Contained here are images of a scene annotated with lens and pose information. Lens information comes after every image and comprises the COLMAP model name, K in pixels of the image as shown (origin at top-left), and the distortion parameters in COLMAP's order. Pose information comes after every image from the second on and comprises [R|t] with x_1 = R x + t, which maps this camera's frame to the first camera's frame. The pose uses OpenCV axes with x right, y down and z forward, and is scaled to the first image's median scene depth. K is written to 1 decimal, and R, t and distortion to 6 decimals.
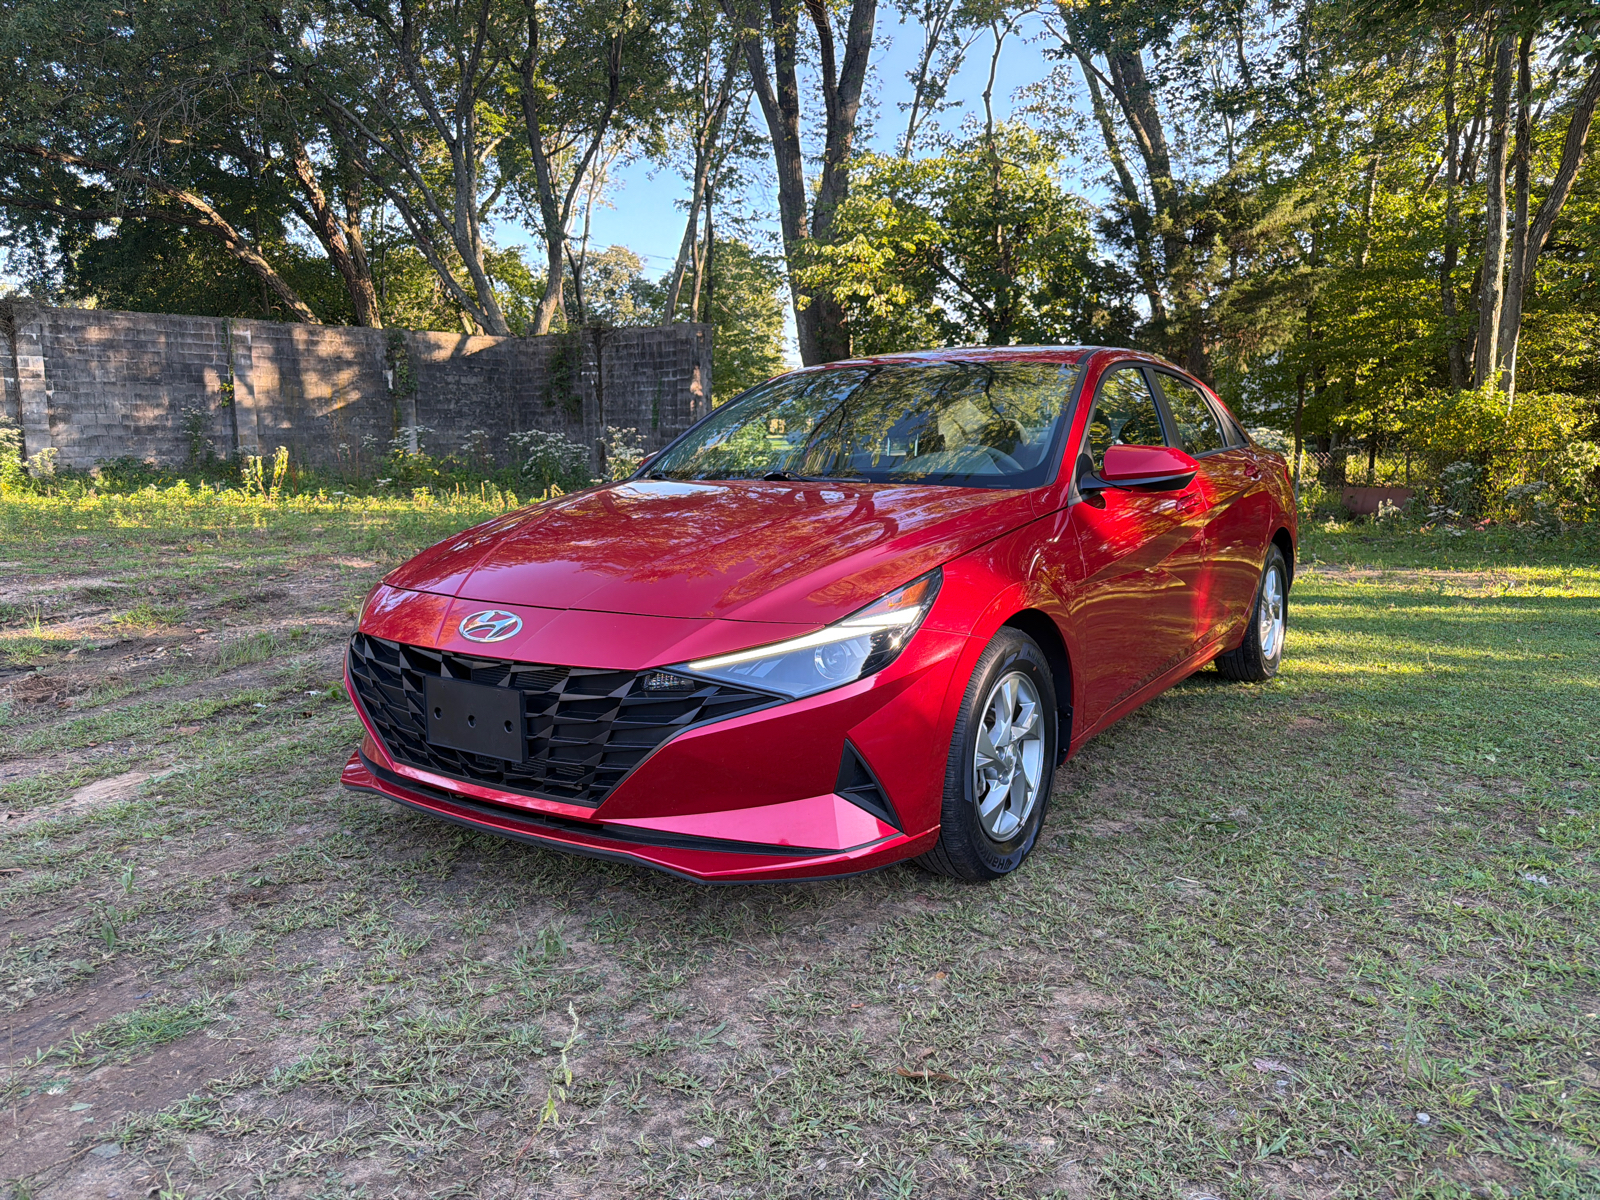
lens RADIAL K [[1115.7, 0, 804.0], [0, 1115.7, 641.7], [0, 0, 1]] dist [0.019904, -0.025864]
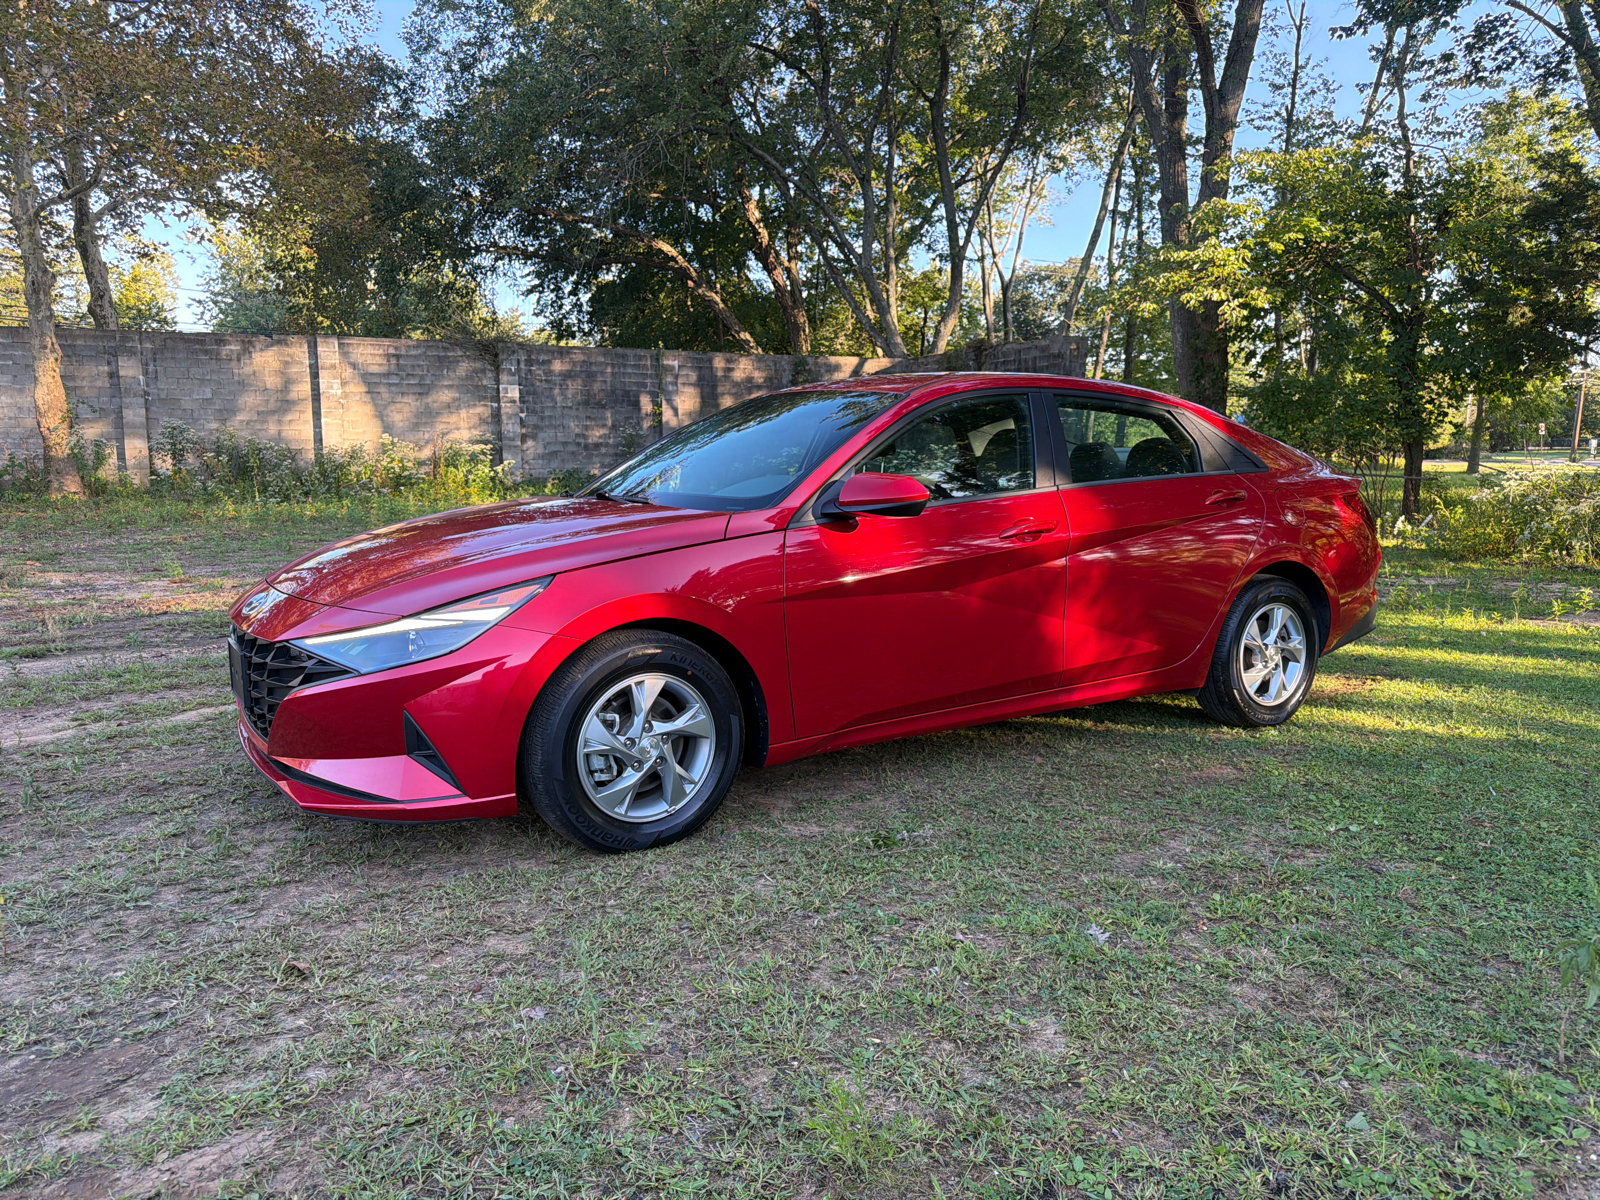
lens RADIAL K [[1103.0, 0, 802.3], [0, 1103.0, 622.3], [0, 0, 1]] dist [0.171953, -0.279486]
pose [[0.920592, 0.061311, -0.385682, 0.081241], [-0.072351, 0.997279, -0.014160, -0.002070], [0.383764, 0.040940, 0.922523, 0.002698]]
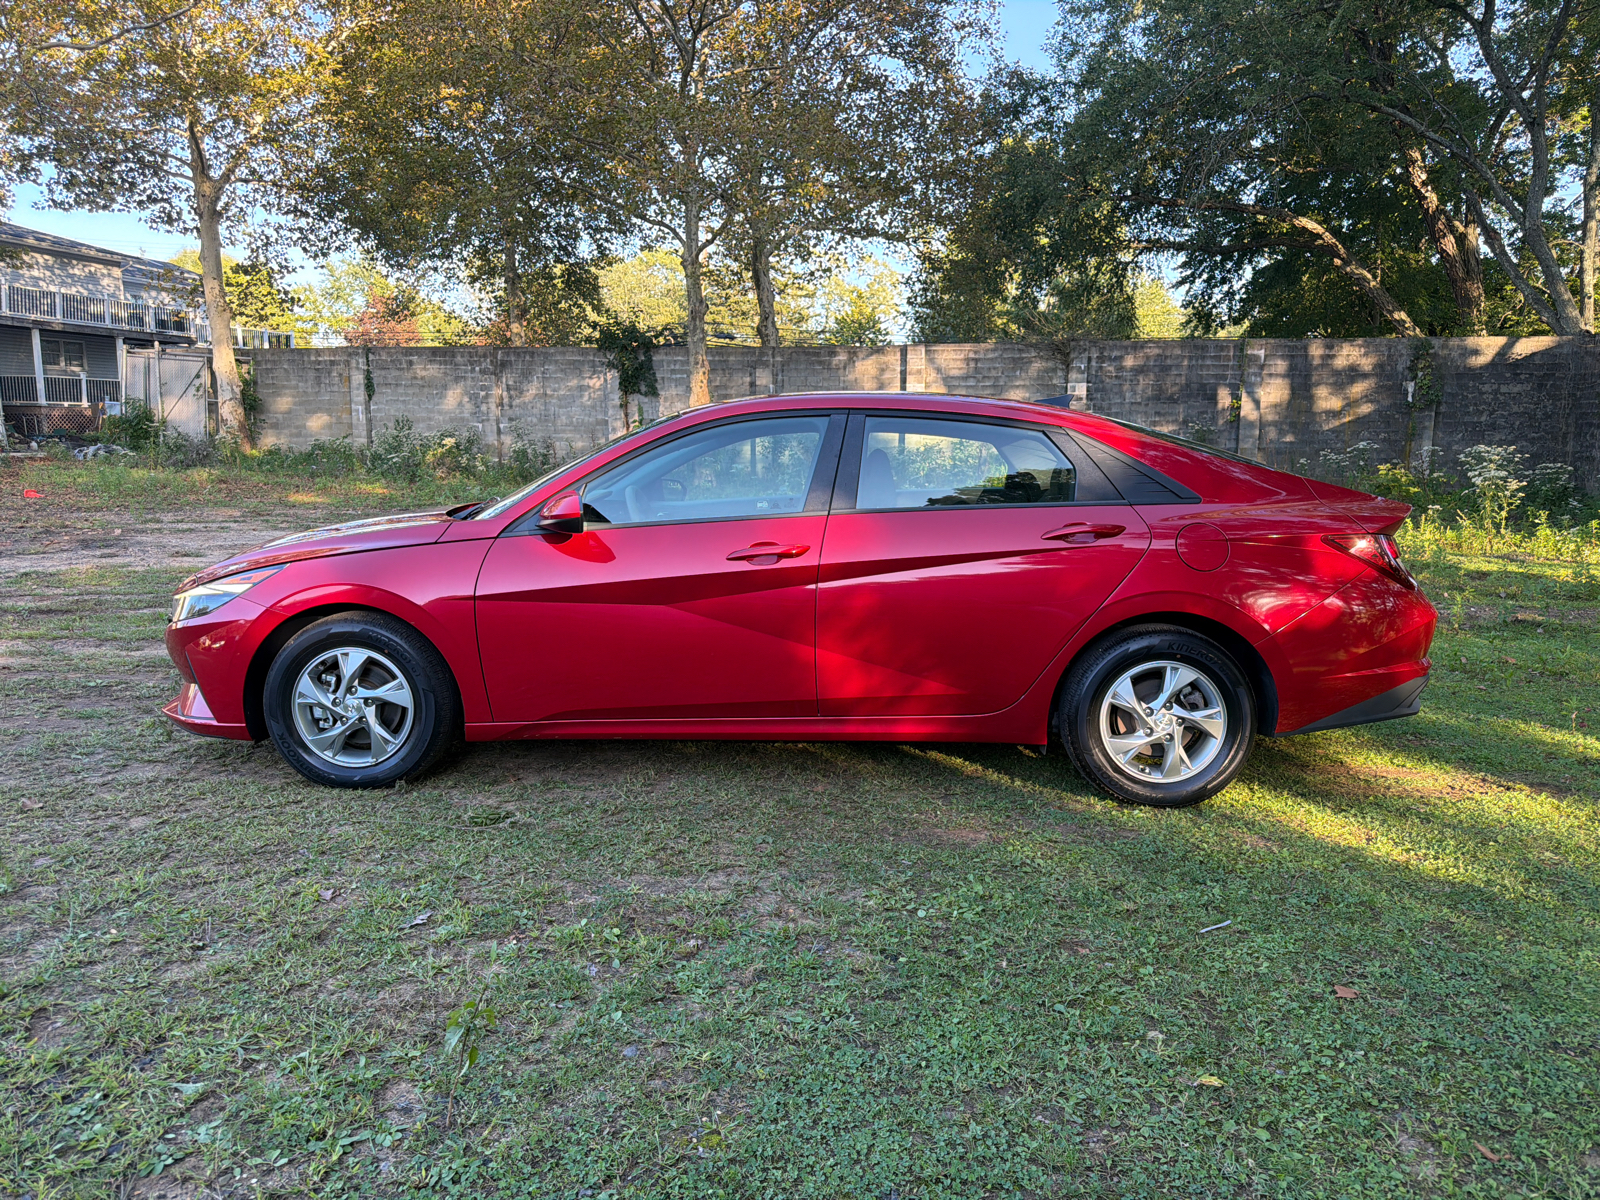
lens RADIAL K [[1115.7, 0, 804.0], [0, 1115.7, 641.7], [0, 0, 1]] dist [0.019904, -0.025864]
pose [[0.544679, 0.153860, -0.824410, 0.179512], [-0.159775, 0.984060, 0.078093, -0.019783], [0.823284, 0.089185, 0.560579, 0.075922]]
